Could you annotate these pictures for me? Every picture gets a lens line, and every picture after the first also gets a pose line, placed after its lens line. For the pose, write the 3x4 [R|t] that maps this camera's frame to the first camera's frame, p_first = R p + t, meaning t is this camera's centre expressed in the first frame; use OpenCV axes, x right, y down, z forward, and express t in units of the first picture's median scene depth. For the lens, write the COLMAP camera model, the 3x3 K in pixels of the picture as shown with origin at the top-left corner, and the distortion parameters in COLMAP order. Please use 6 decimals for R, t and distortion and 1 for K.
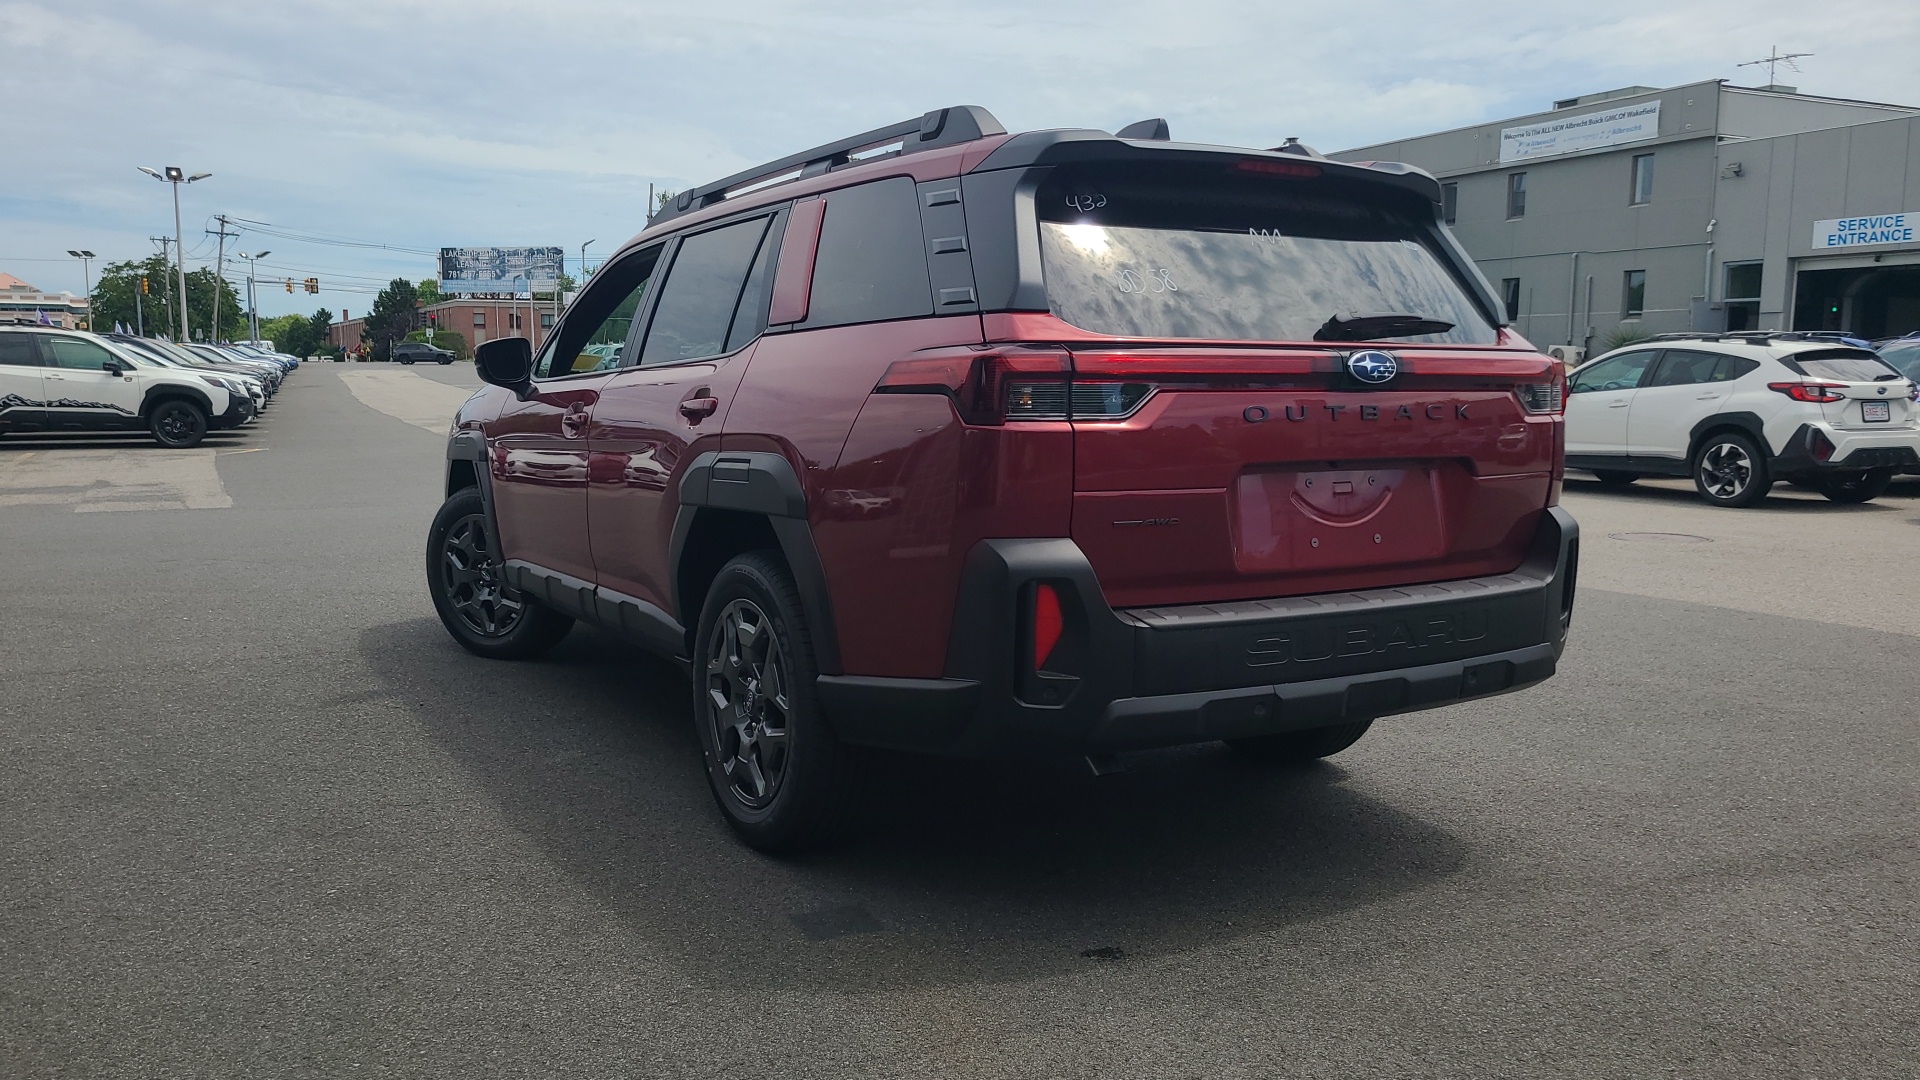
lens RADIAL K [[1451.2, 0, 964.8], [0, 1451.2, 562.2], [0, 0, 1]] dist [0.035920, -0.006645]
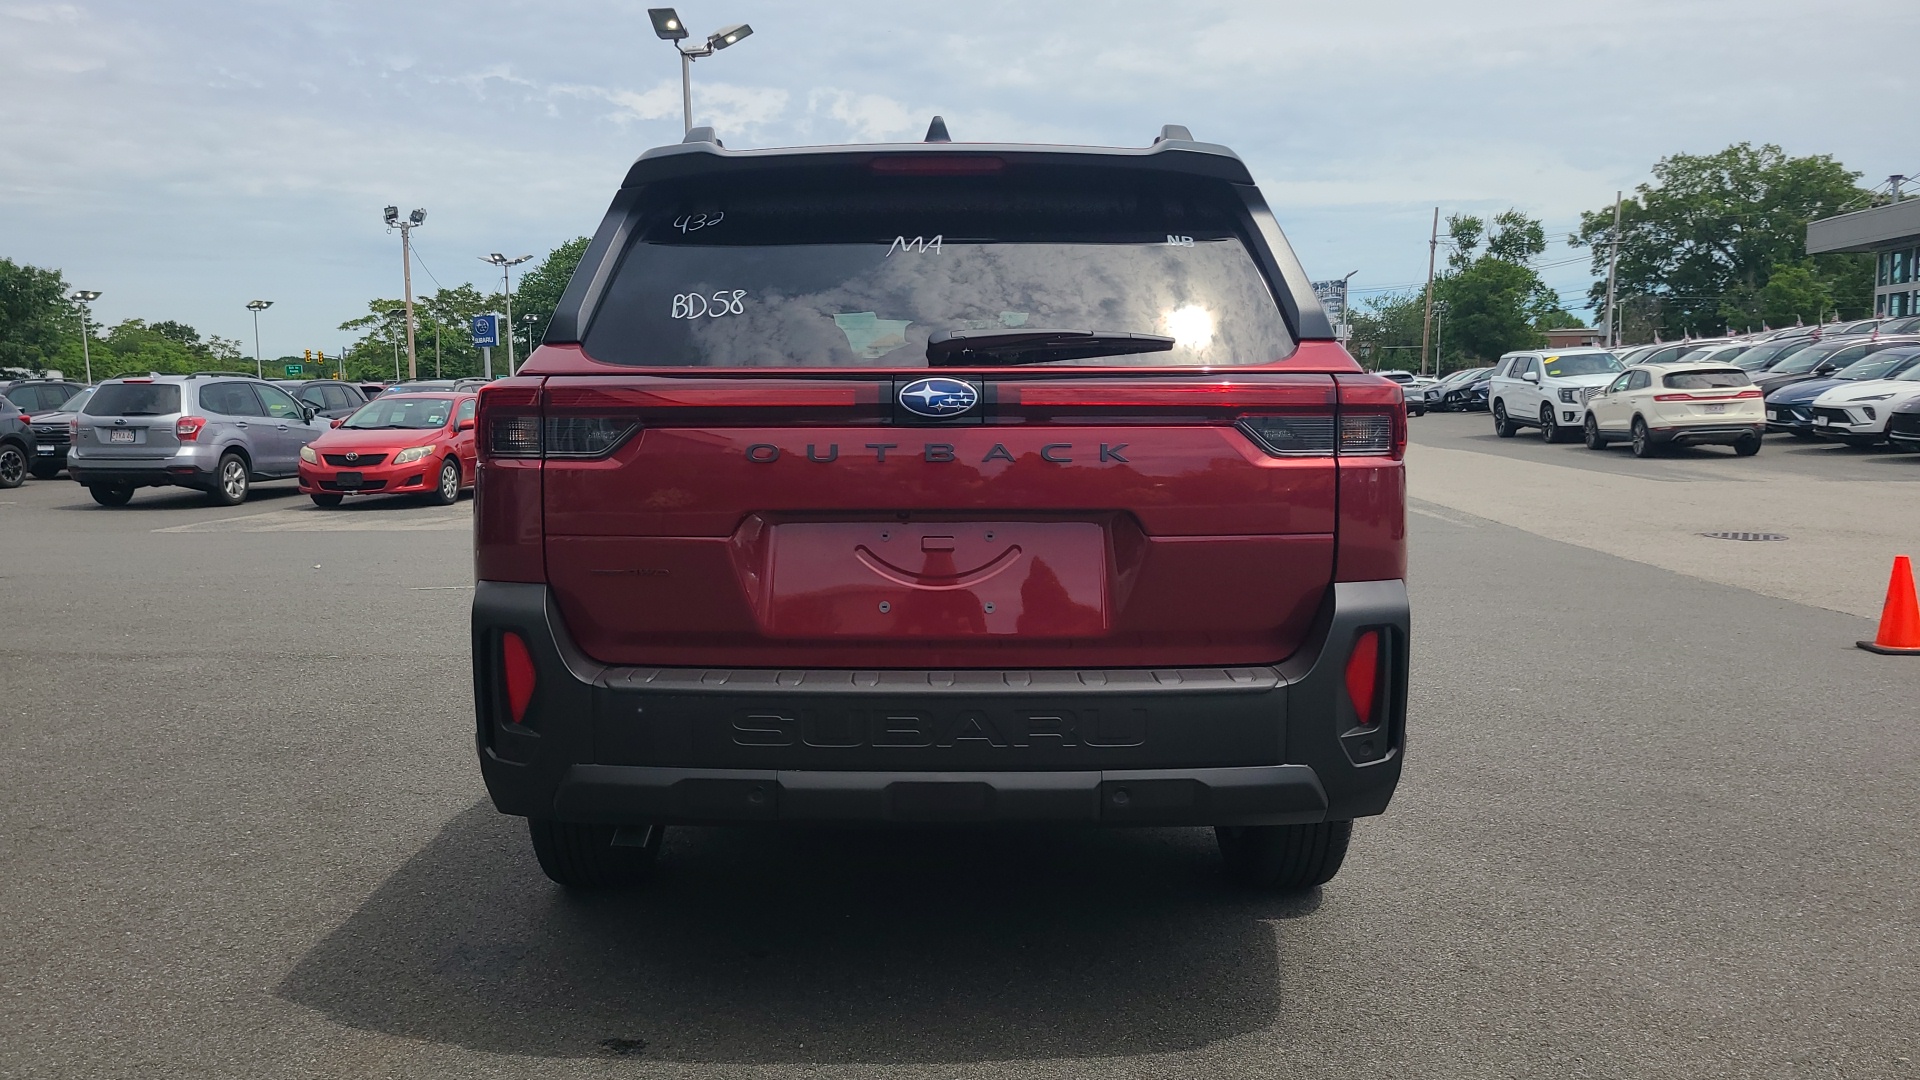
lens RADIAL K [[1485.2, 0, 936.8], [0, 1485.2, 544.6], [0, 0, 1]] dist [0.022125, -0.013905]
pose [[0.851248, 0.039199, -0.523298, 0.122501], [-0.058829, 0.998048, -0.020936, -0.005724], [0.521456, 0.048607, 0.851893, 0.049345]]
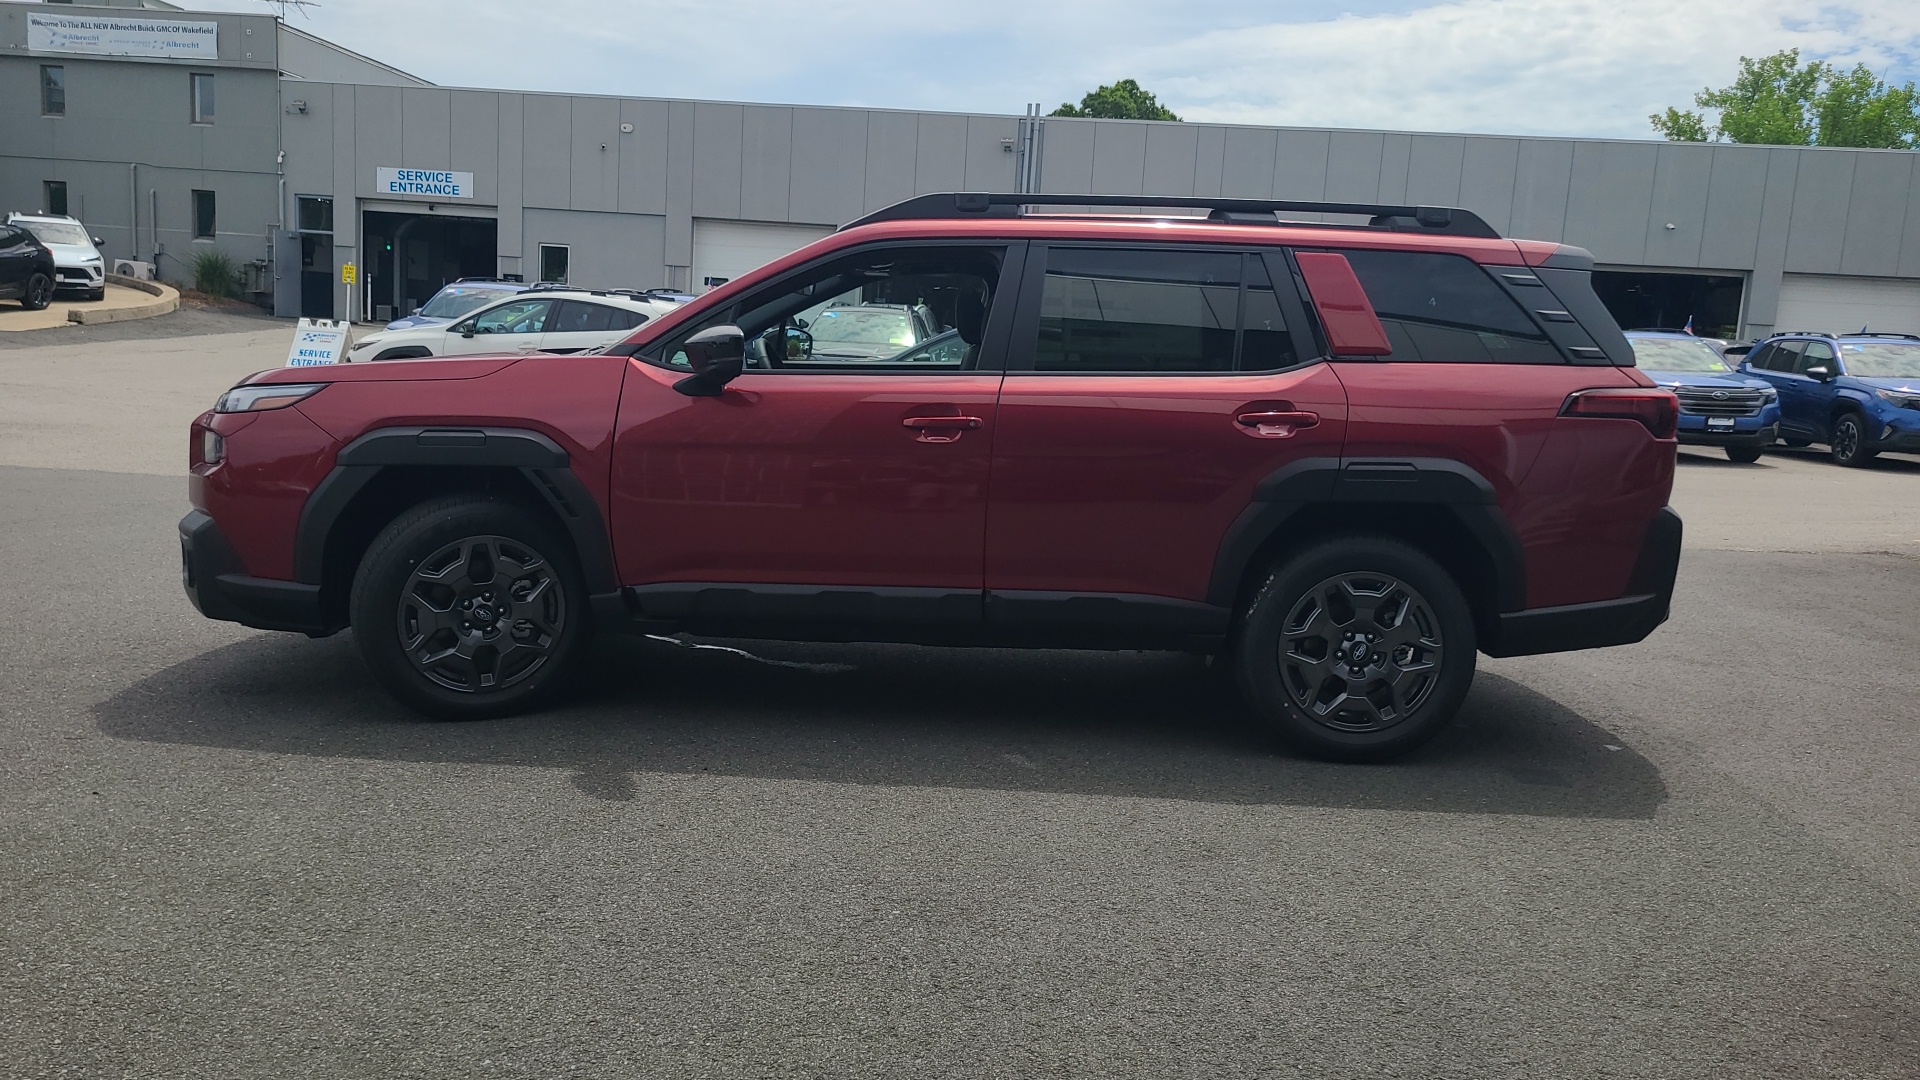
lens RADIAL K [[1410.4, 0, 961.3], [0, 1410.4, 531.5], [0, 0, 1]] dist [0.033023, -0.007909]
pose [[0.511123, -0.098057, 0.853896, -0.278985], [0.061364, 0.995099, 0.077542, -0.025738], [-0.857314, 0.012765, 0.514635, 0.133038]]
